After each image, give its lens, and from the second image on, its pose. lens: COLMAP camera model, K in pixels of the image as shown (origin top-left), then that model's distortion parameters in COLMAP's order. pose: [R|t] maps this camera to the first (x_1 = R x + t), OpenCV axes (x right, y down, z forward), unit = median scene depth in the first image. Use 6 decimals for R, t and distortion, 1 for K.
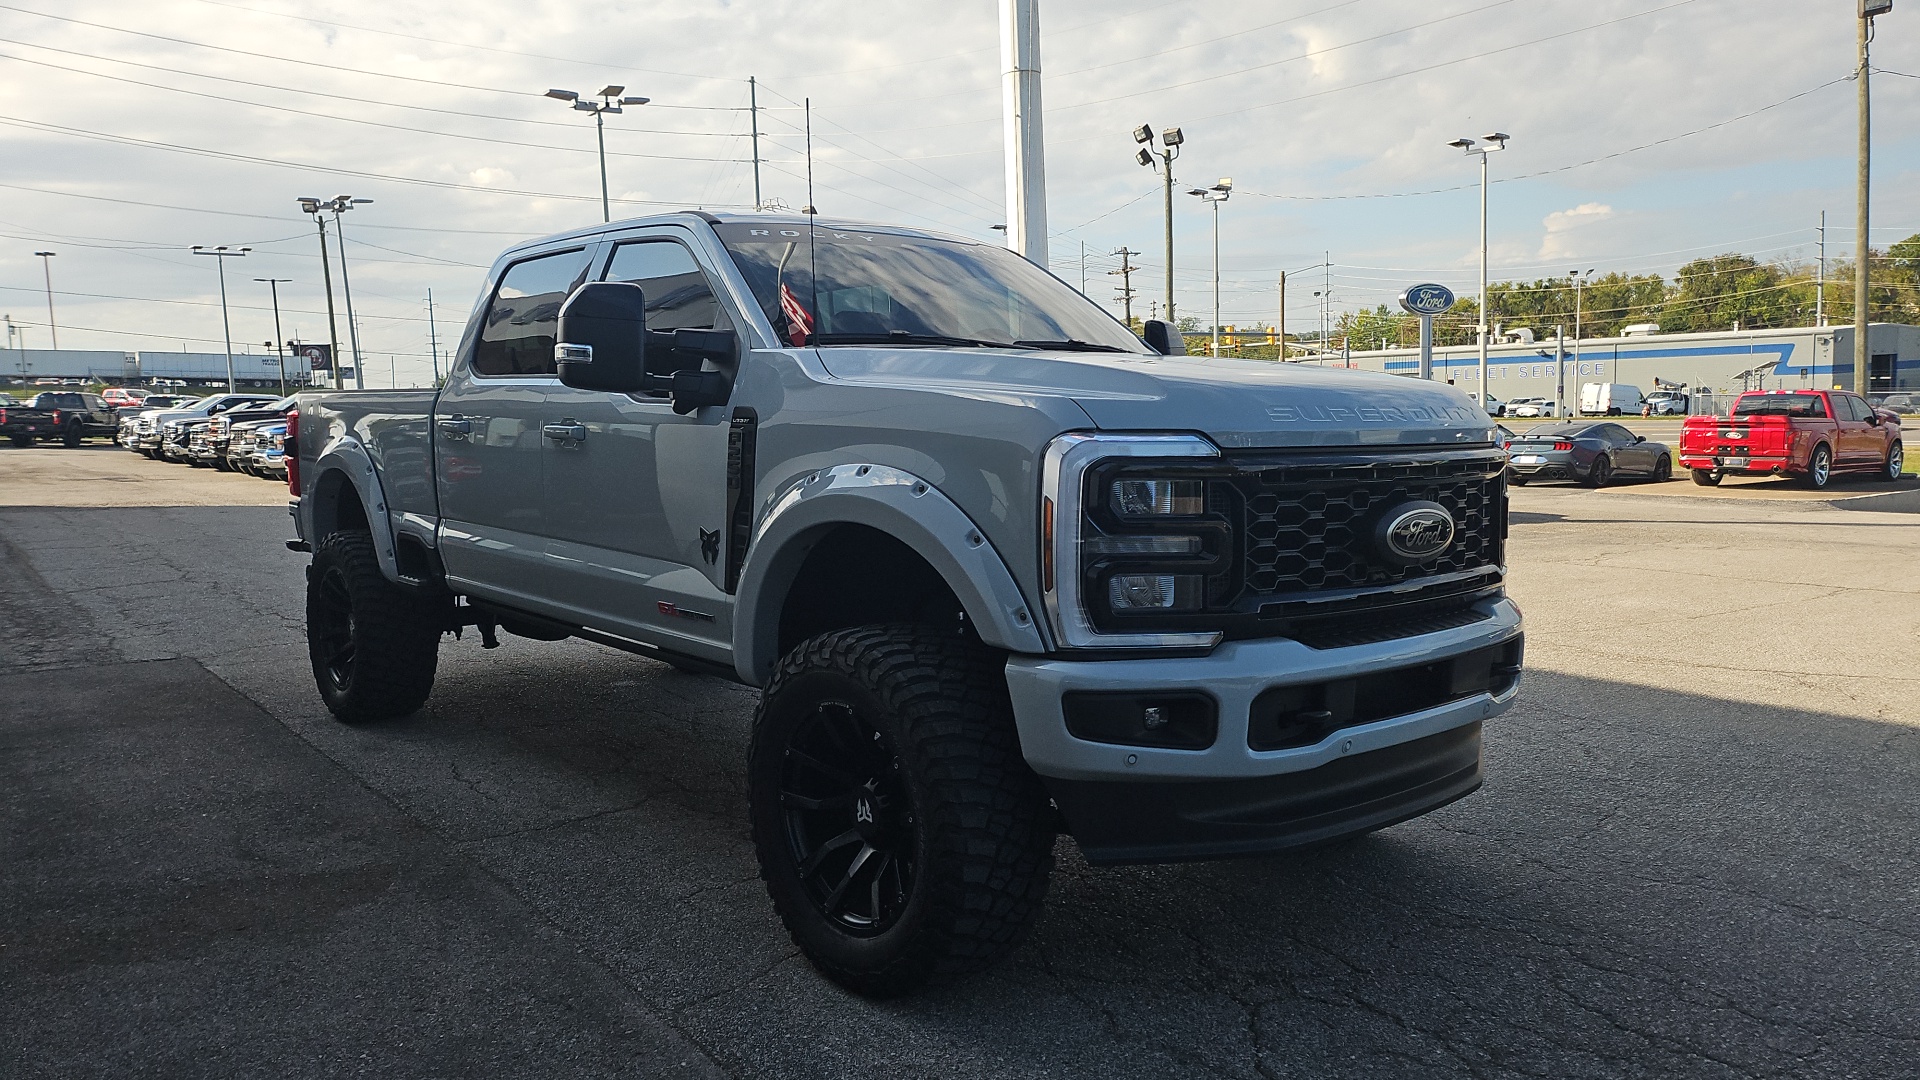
lens RADIAL K [[1369.6, 0, 960.0], [0, 1369.6, 540.0], [0, 0, 1]] dist [0.018124, 0.001714]
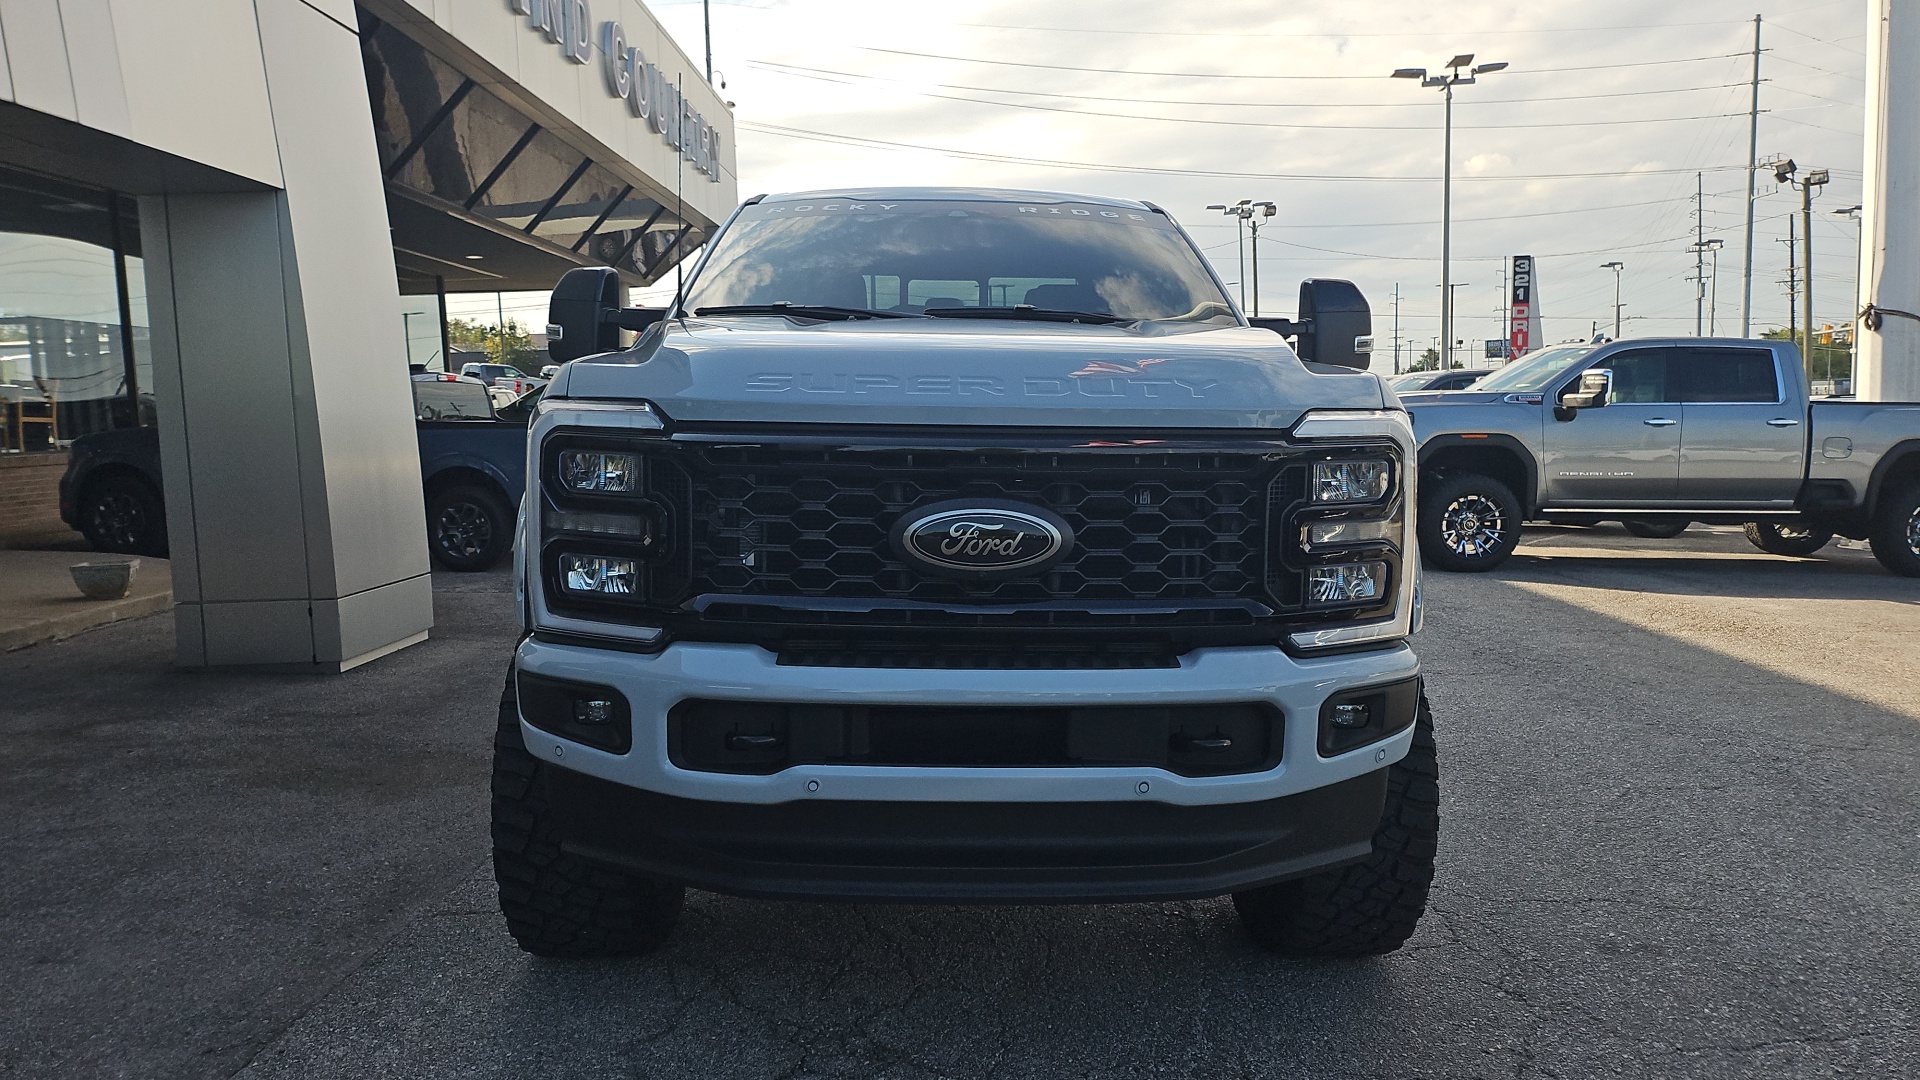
lens RADIAL K [[1358.5, 0, 959.0], [0, 1358.5, 566.6], [0, 0, 1]] dist [0.079051, -0.085788]
pose [[0.773542, 0.083773, -0.628183, 0.812019], [-0.068533, 0.996469, 0.048496, -0.026367], [0.630028, 0.005538, 0.776553, 0.395030]]
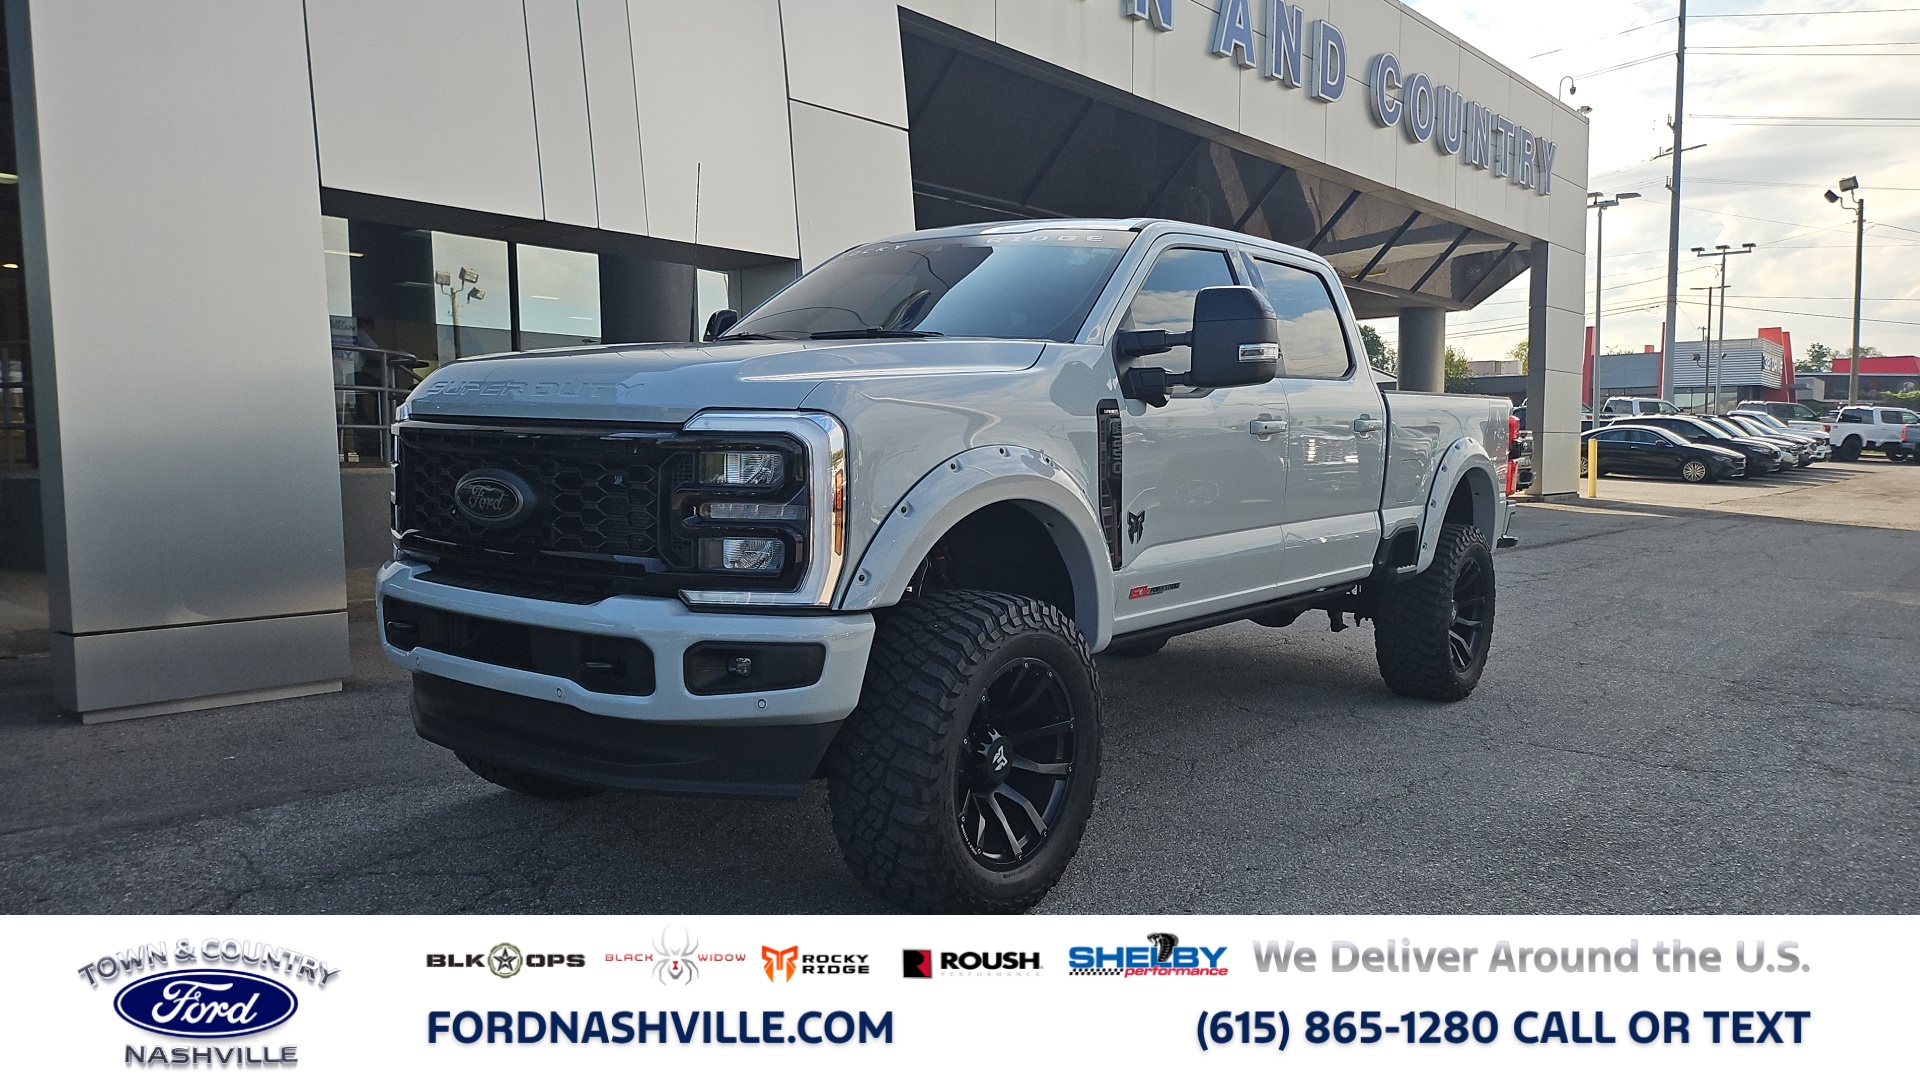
lens RADIAL K [[1358.5, 0, 959.0], [0, 1358.5, 566.6], [0, 0, 1]] dist [0.079051, -0.085788]
pose [[0.193279, 0.110415, -0.974911, 1.468063], [-0.108139, 0.989991, 0.090684, -0.090284], [0.975166, 0.087899, 0.203285, 1.148204]]
